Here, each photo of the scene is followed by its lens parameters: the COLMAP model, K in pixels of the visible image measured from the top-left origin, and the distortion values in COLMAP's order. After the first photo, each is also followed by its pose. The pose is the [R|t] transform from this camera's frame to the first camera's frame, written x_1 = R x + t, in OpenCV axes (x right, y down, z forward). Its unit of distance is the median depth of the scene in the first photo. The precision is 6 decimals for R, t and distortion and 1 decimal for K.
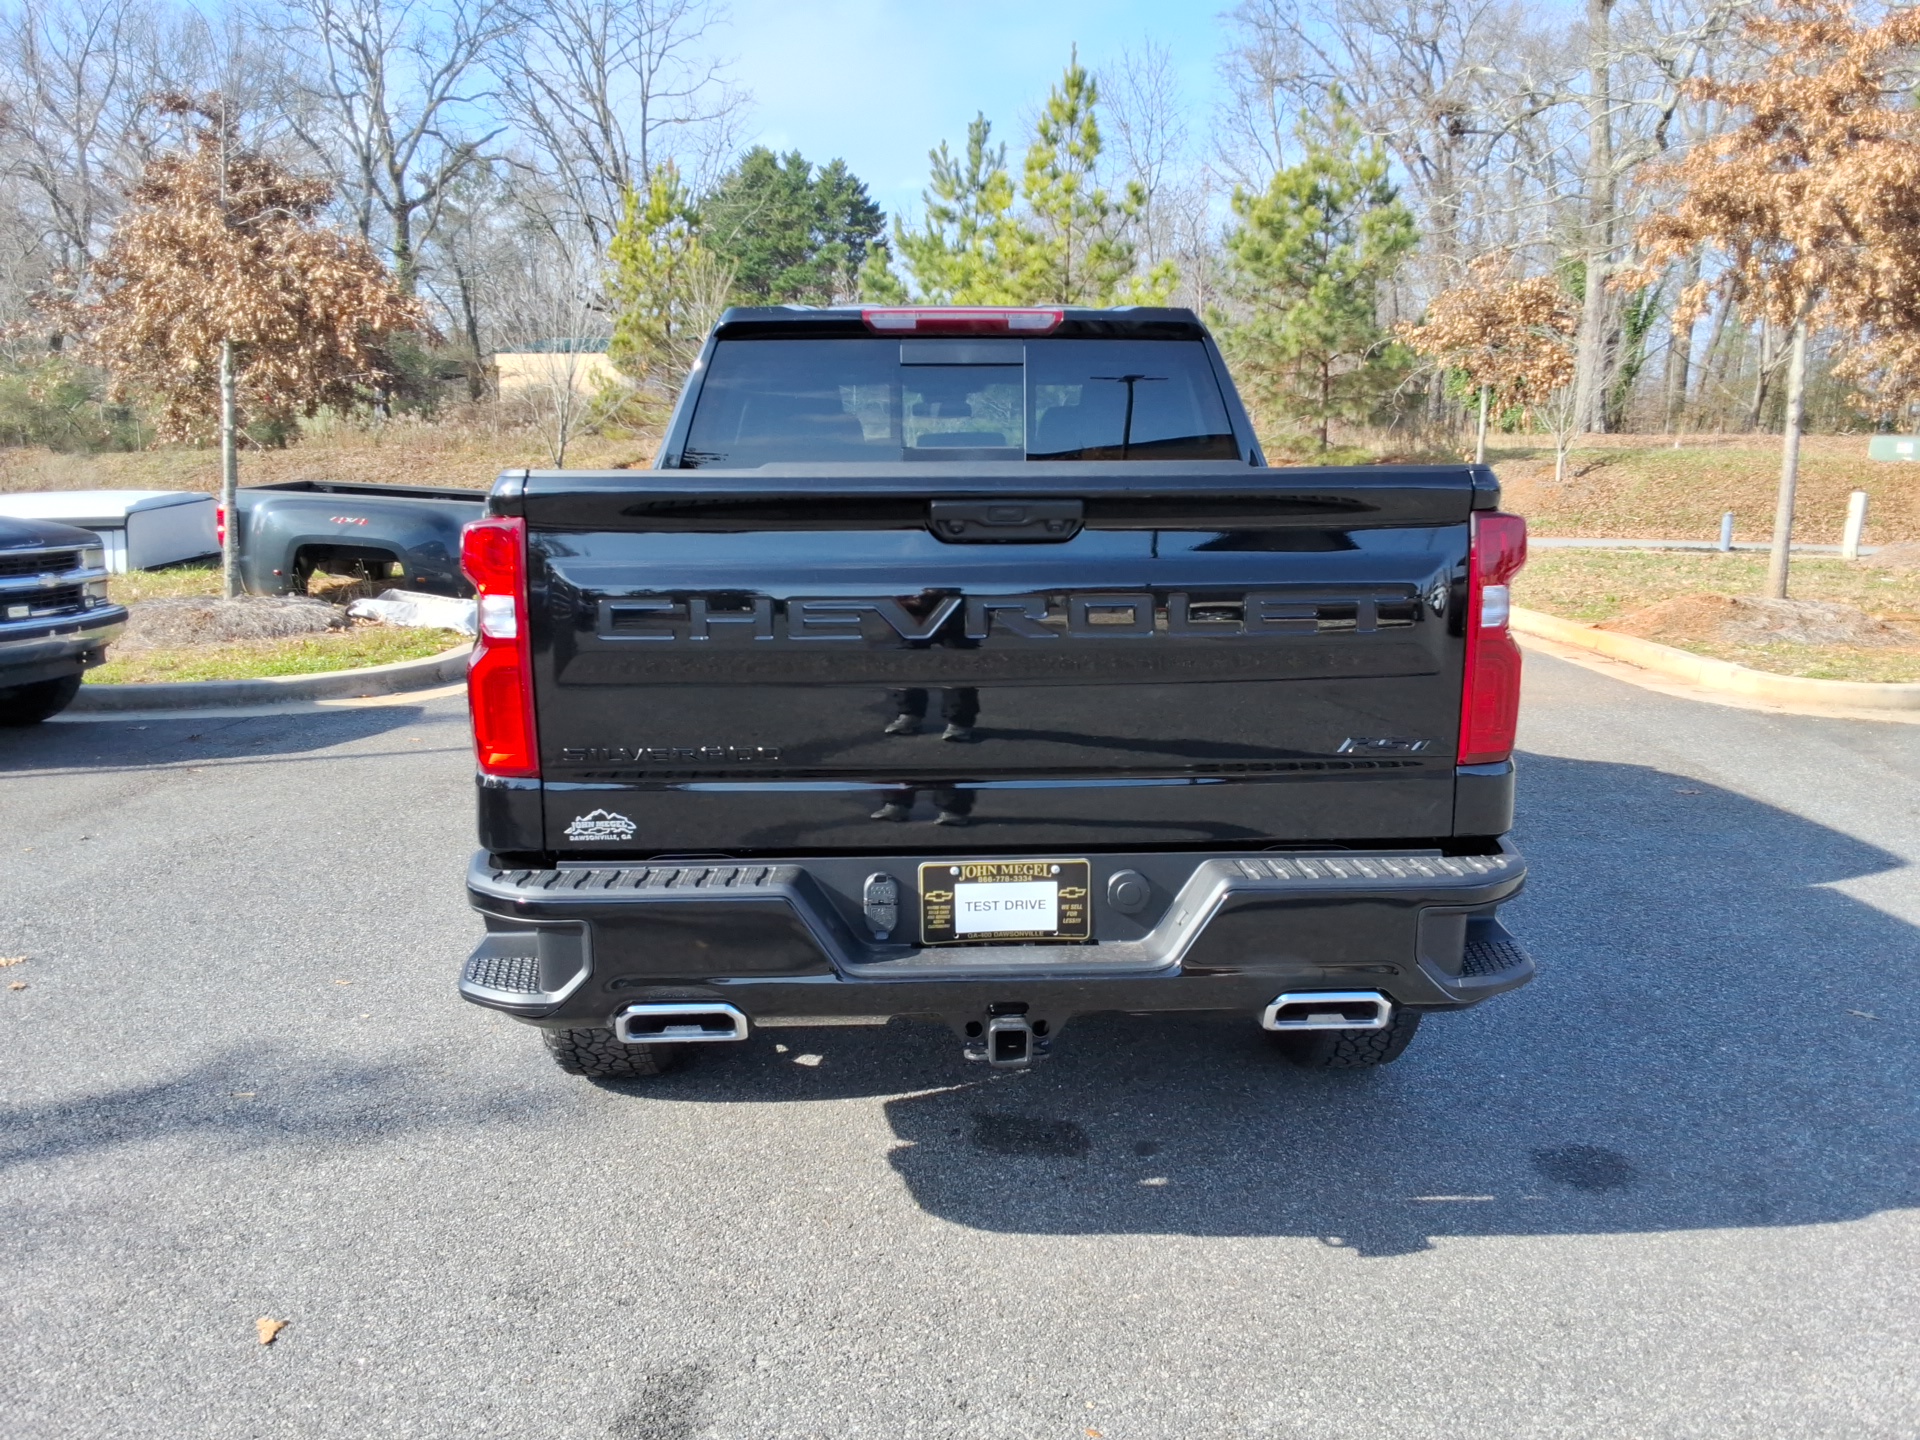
lens RADIAL K [[1544.3, 0, 974.0], [0, 1544.3, 722.9], [0, 0, 1]] dist [0.101054, -0.146191]
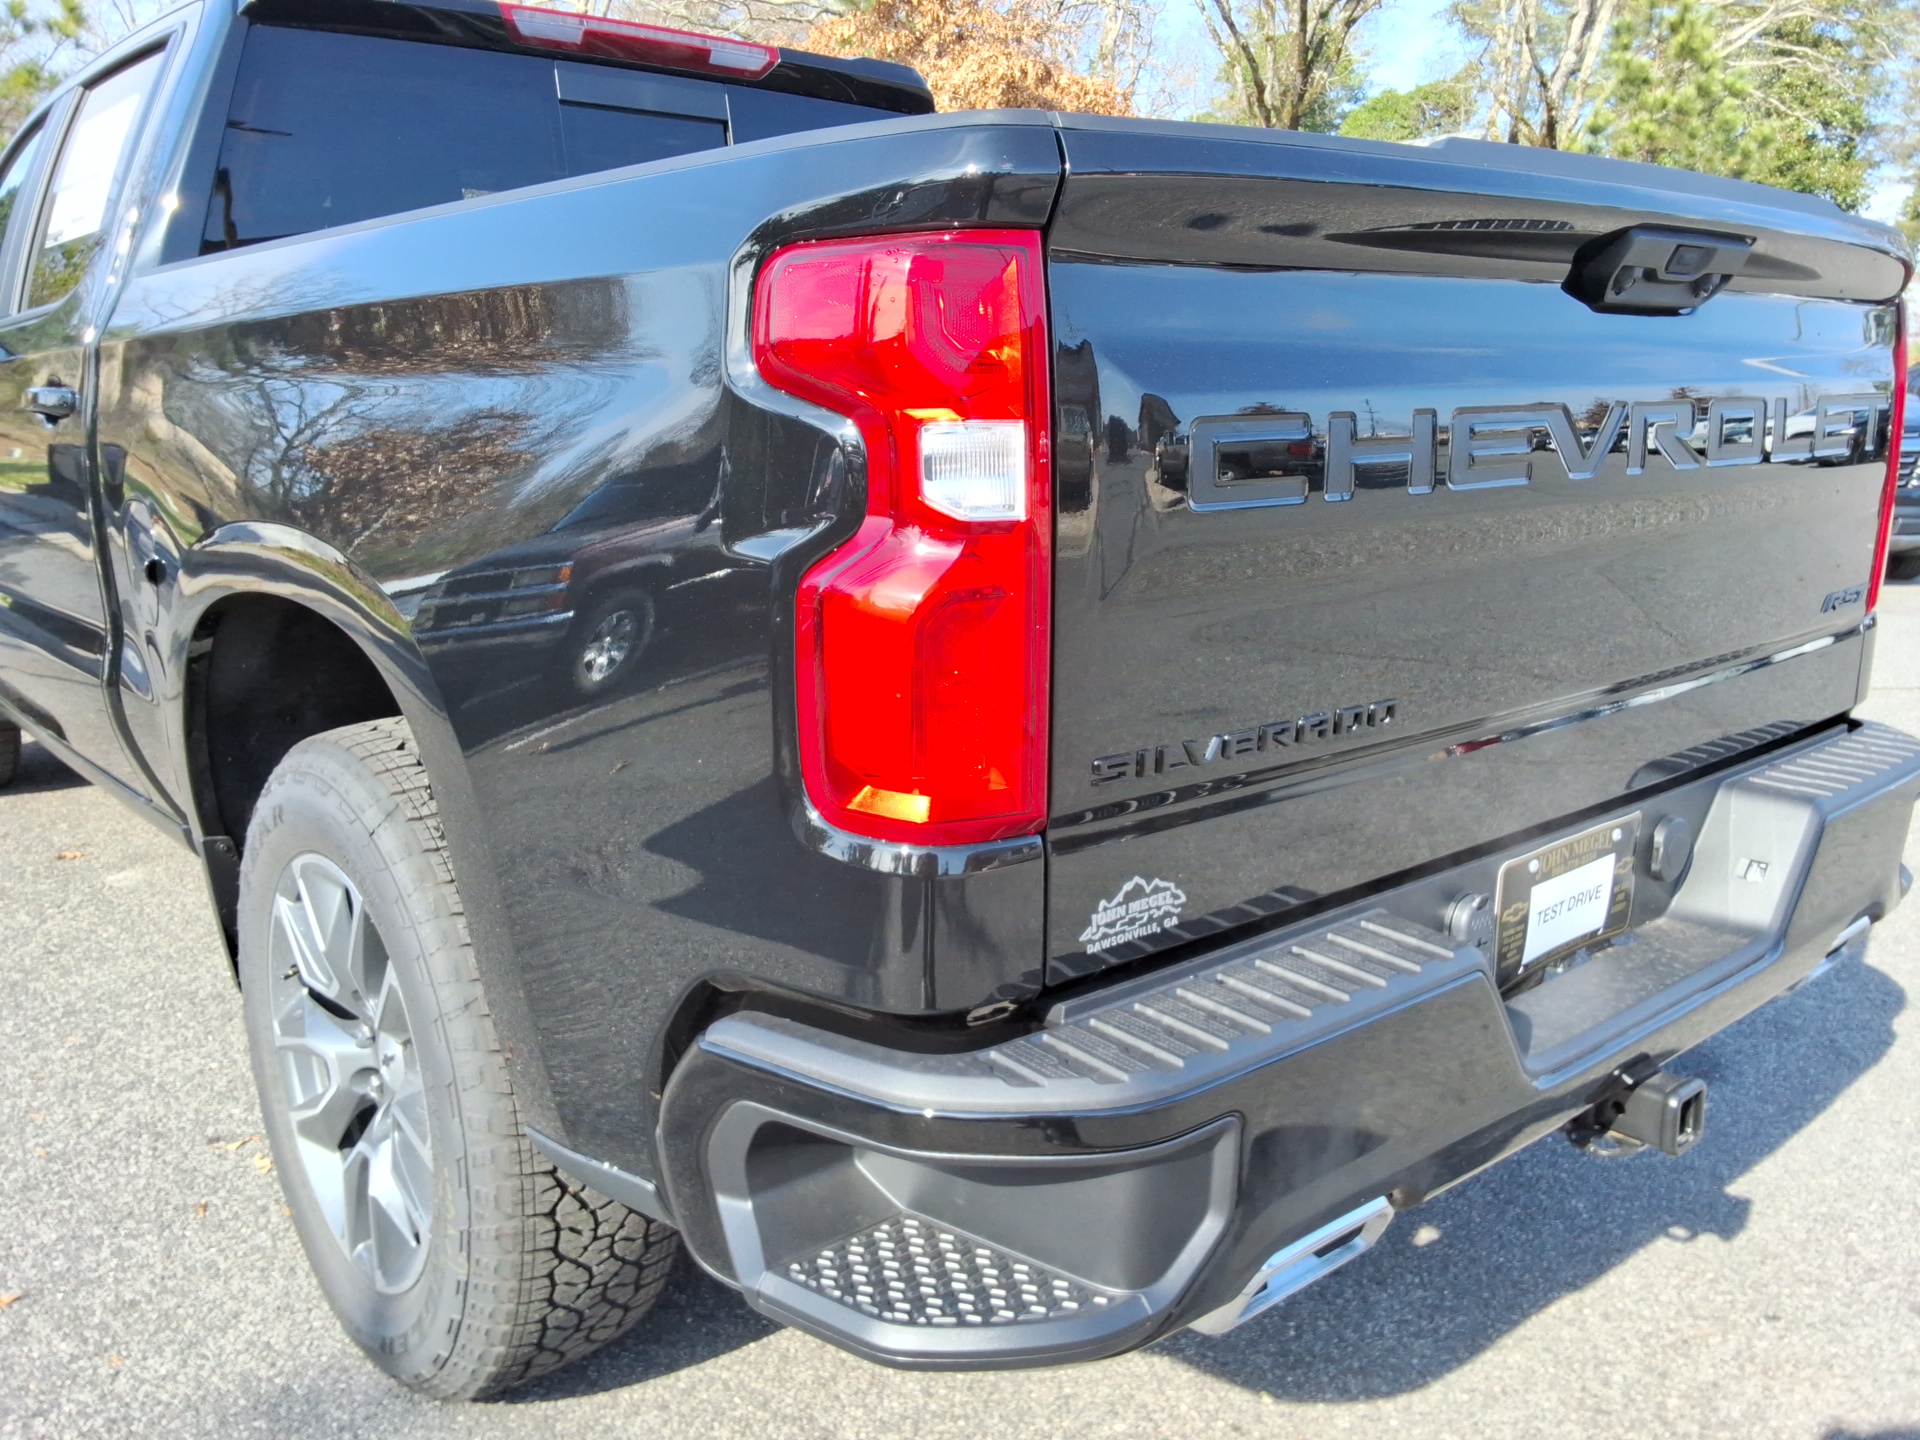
lens RADIAL K [[1544.3, 0, 992.7], [0, 1544.3, 708.6], [0, 0, 1]] dist [0.101054, -0.146191]
pose [[0.777063, -0.128133, 0.616243, -0.043838], [0.097585, 0.991747, 0.083159, -0.002996], [-0.621813, -0.004484, 0.783153, 0.051881]]
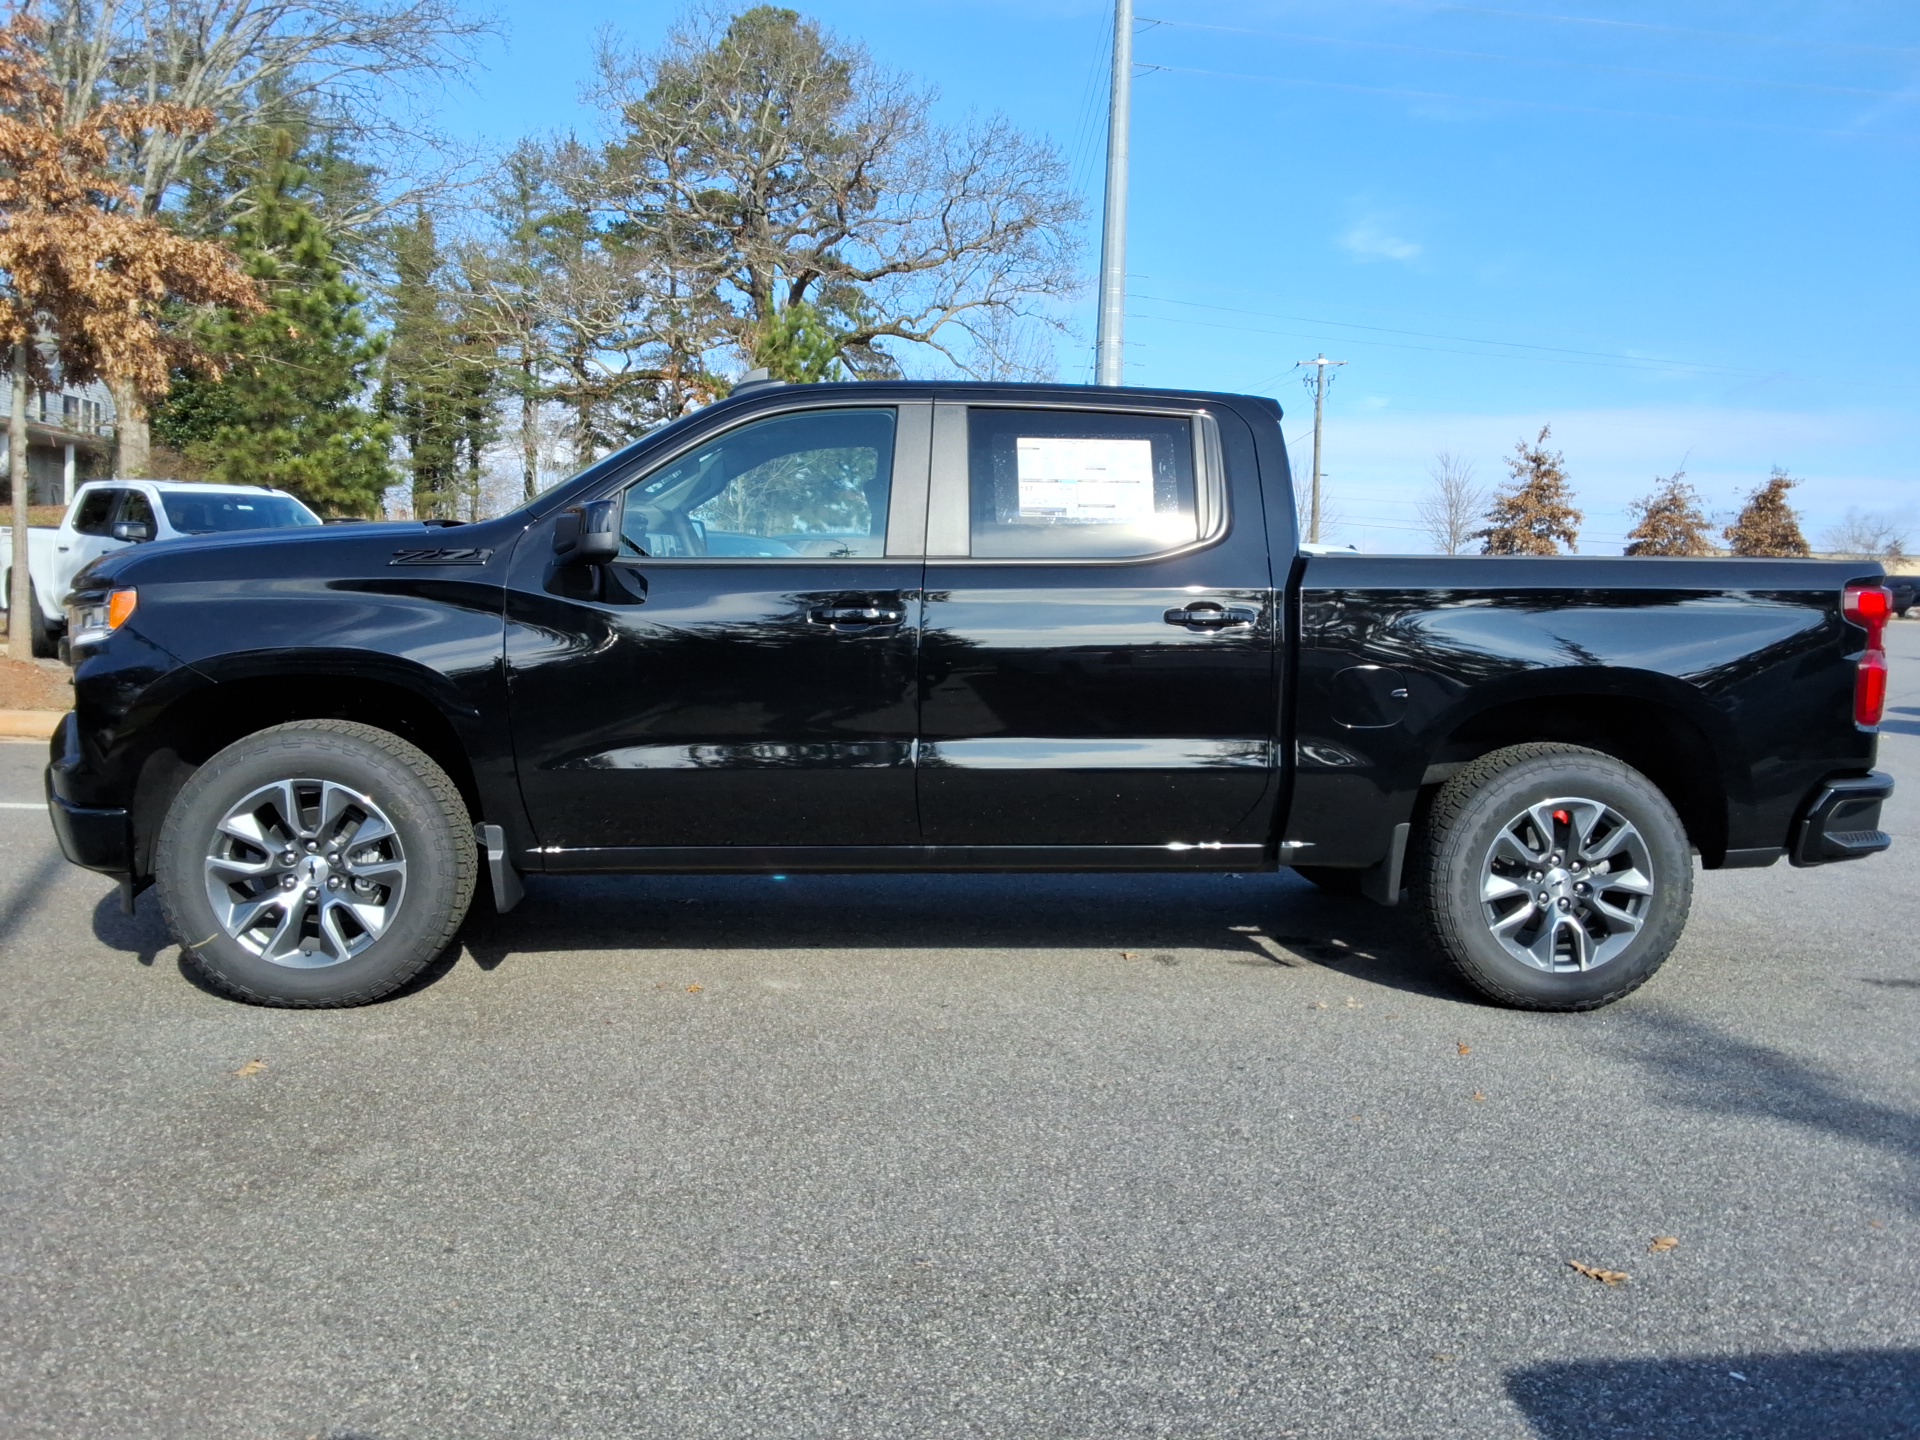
lens RADIAL K [[1544.3, 0, 958.8], [0, 1544.3, 721.7], [0, 0, 1]] dist [0.101054, -0.146191]
pose [[-0.038920, -0.096254, 0.994596, -0.165461], [0.125516, 0.986995, 0.100430, -0.023016], [-0.991328, 0.128746, -0.026333, 0.171505]]
